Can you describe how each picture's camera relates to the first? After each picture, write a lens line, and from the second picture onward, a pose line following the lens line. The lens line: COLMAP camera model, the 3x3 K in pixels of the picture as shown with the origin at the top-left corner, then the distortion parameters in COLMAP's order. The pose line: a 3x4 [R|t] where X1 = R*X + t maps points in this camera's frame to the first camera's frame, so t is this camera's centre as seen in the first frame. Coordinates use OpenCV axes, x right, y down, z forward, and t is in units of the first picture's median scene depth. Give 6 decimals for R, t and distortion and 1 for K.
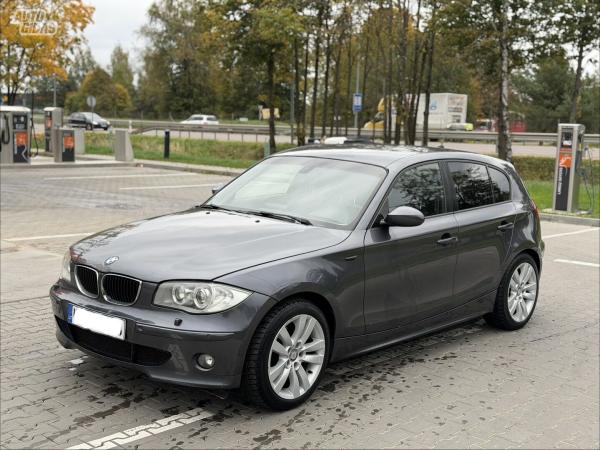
lens RADIAL K [[850.6, 0, 300.0], [0, 850.6, 225.0], [0, 0, 1]] dist [0.110457, 0.031363]
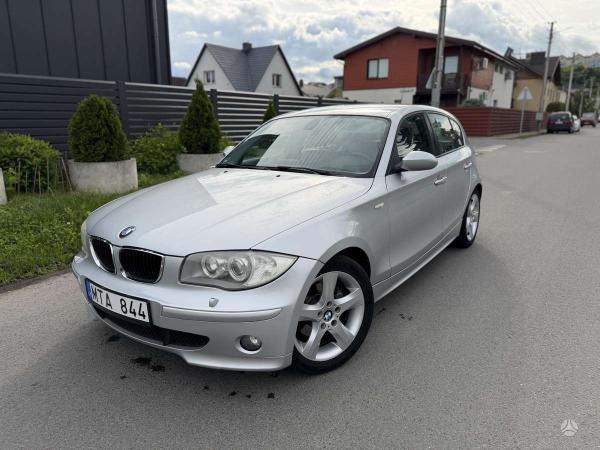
lens RADIAL K [[436.7, 0, 300.0], [0, 436.7, 225.0], [0, 0, 1]] dist [0.004627, 0.000516]
pose [[0.993888, -0.079821, 0.076263, -0.083622], [0.071619, 0.991908, 0.104827, 0.002081], [-0.084014, -0.098725, 0.991562, 0.567407]]
